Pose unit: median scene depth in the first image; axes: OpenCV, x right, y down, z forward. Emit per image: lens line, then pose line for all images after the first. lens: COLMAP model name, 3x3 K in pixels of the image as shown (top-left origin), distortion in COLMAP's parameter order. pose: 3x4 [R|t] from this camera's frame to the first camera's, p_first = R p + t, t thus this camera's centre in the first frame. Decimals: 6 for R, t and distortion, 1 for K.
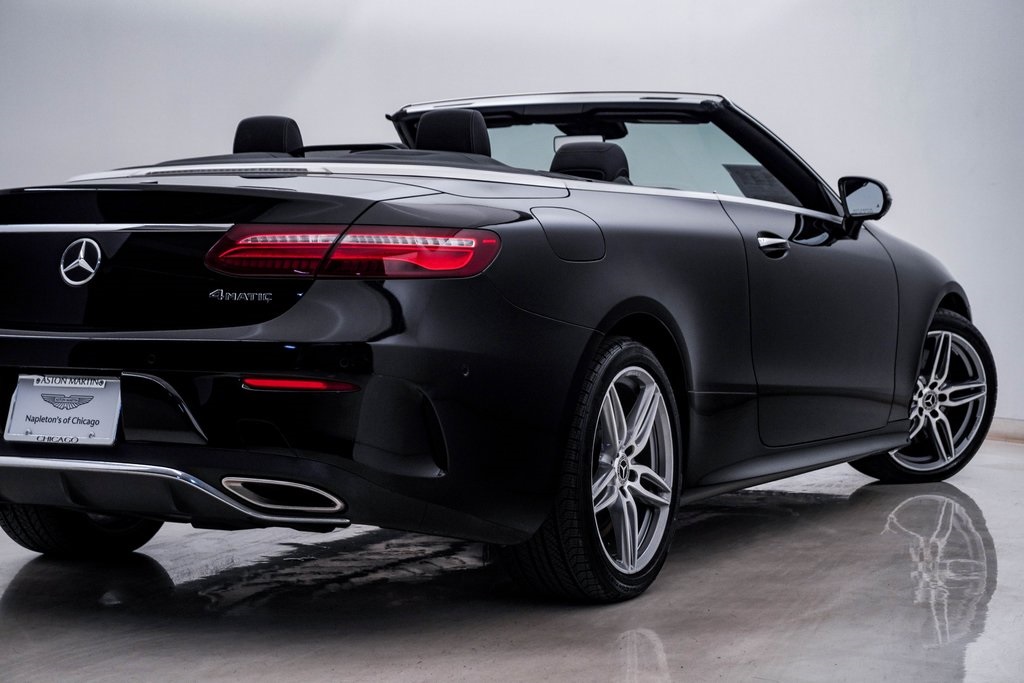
lens RADIAL K [[2193.9, 0, 507.1], [0, 2193.9, 343.9], [0, 0, 1]] dist [0.035859, 0.000000]
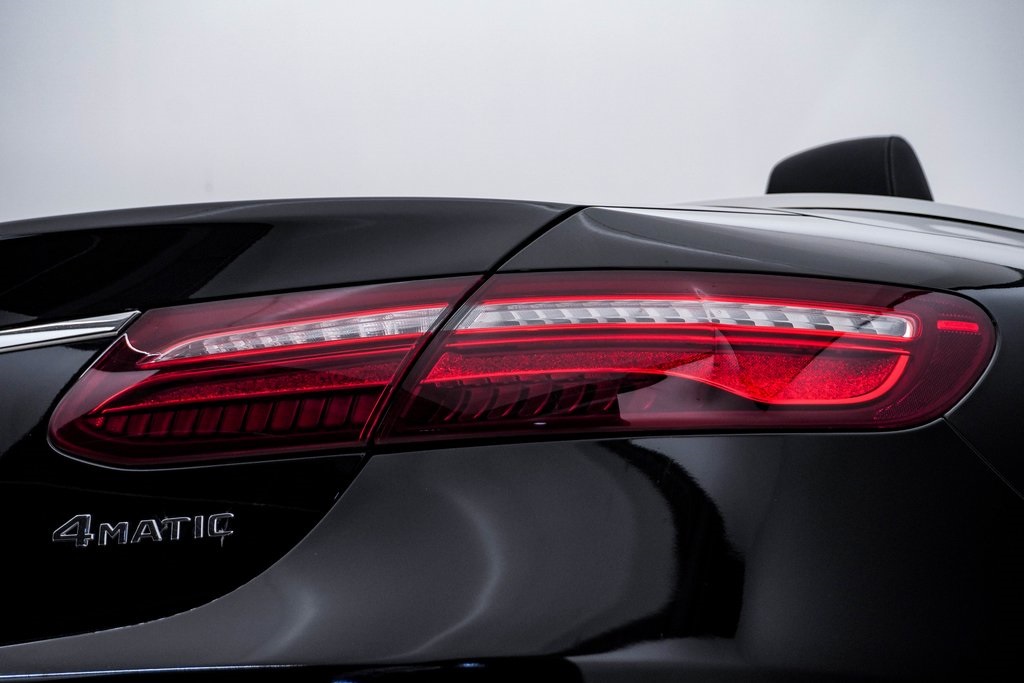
lens RADIAL K [[2091.0, 0, 514.3], [0, 2091.0, 339.9], [0, 0, 1]] dist [0.137914, 0.000000]
pose [[0.975256, -0.082379, -0.205157, -0.008850], [0.044059, 0.981791, -0.184784, 0.008250], [0.216644, 0.171173, 0.961127, 0.703436]]
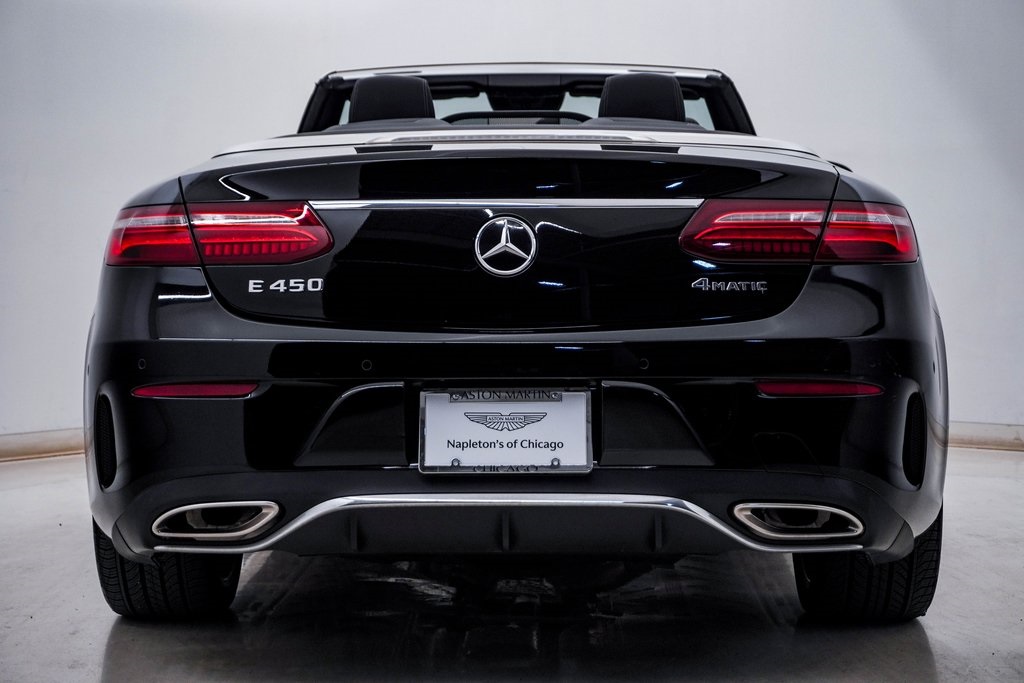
lens RADIAL K [[2193.9, 0, 518.9], [0, 2193.9, 337.1], [0, 0, 1]] dist [0.035859, 0.000000]
pose [[0.896913, -0.021448, 0.441686, -0.543022], [0.022596, 0.999741, 0.002663, -0.006115], [-0.441629, 0.007592, 0.897166, 0.279825]]
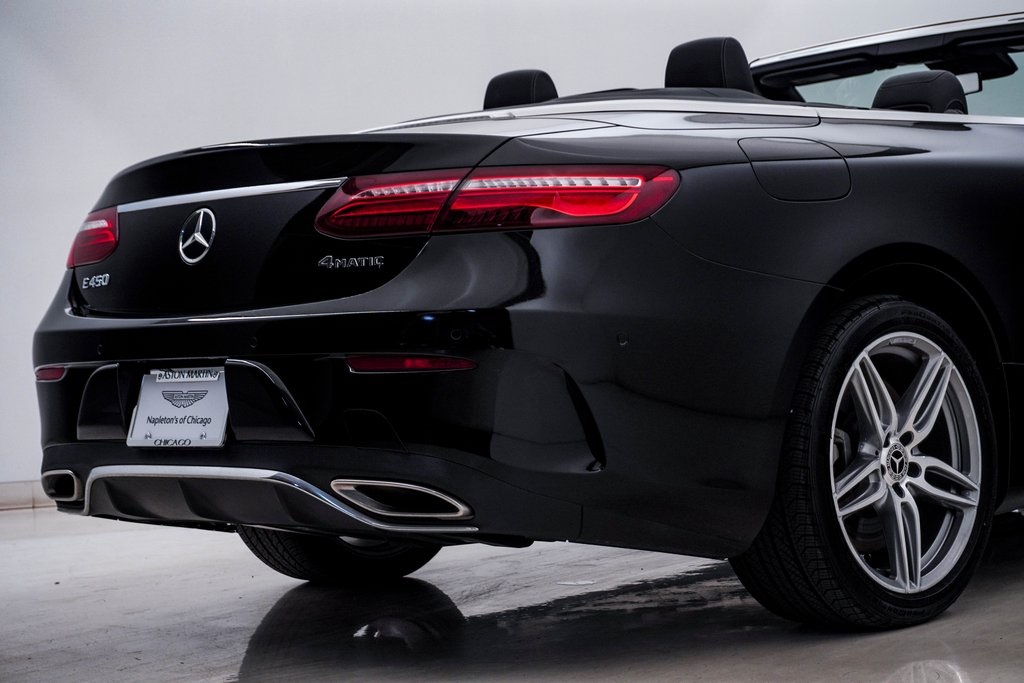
lens RADIAL K [[2184.3, 0, 511.8], [0, 2184.3, 344.1], [0, 0, 1]] dist [0.074356, 0.000000]
pose [[0.950292, -0.047831, -0.307664, 0.184095], [0.042138, 0.998796, -0.025126, 0.031673], [0.308496, 0.010912, 0.951163, 0.223419]]
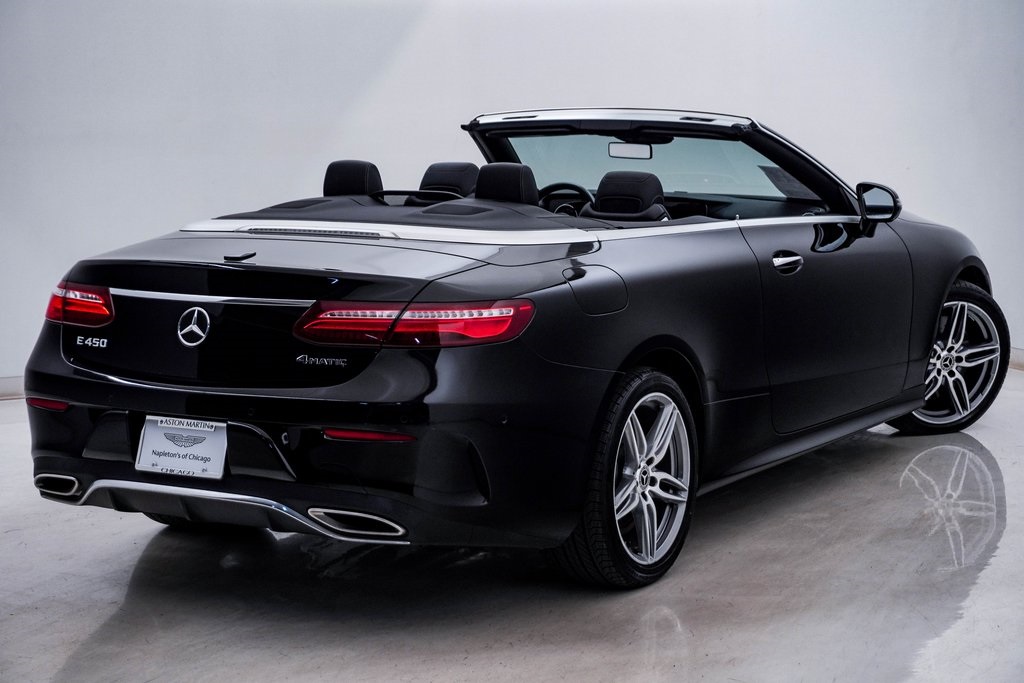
lens RADIAL K [[2193.9, 0, 509.7], [0, 2193.9, 348.5], [0, 0, 1]] dist [0.035859, 0.000000]
pose [[0.998239, 0.001046, -0.059308, 0.055912], [0.004409, 0.995771, 0.091769, -0.137280], [0.059153, -0.091869, 0.994013, -0.214799]]
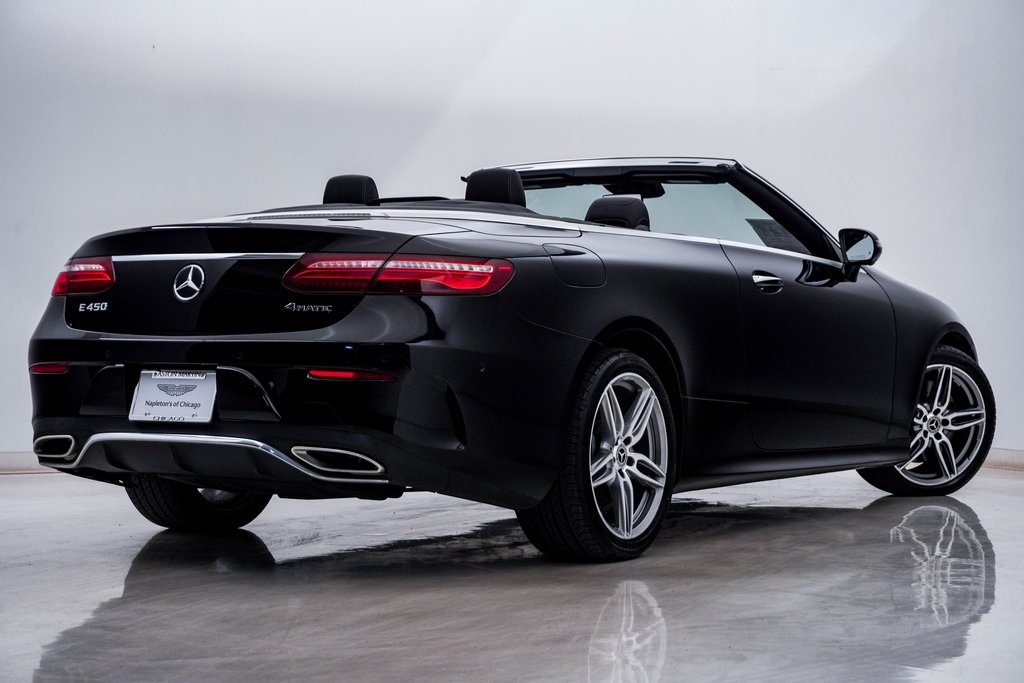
lens RADIAL K [[2193.9, 0, 512.8], [0, 2193.9, 336.6], [0, 0, 1]] dist [0.035859, 0.000000]
pose [[0.997068, 0.006082, -0.076276, 0.095045], [-0.009162, 0.999154, -0.040098, 0.044604], [0.075967, 0.040679, 0.996280, -0.273516]]
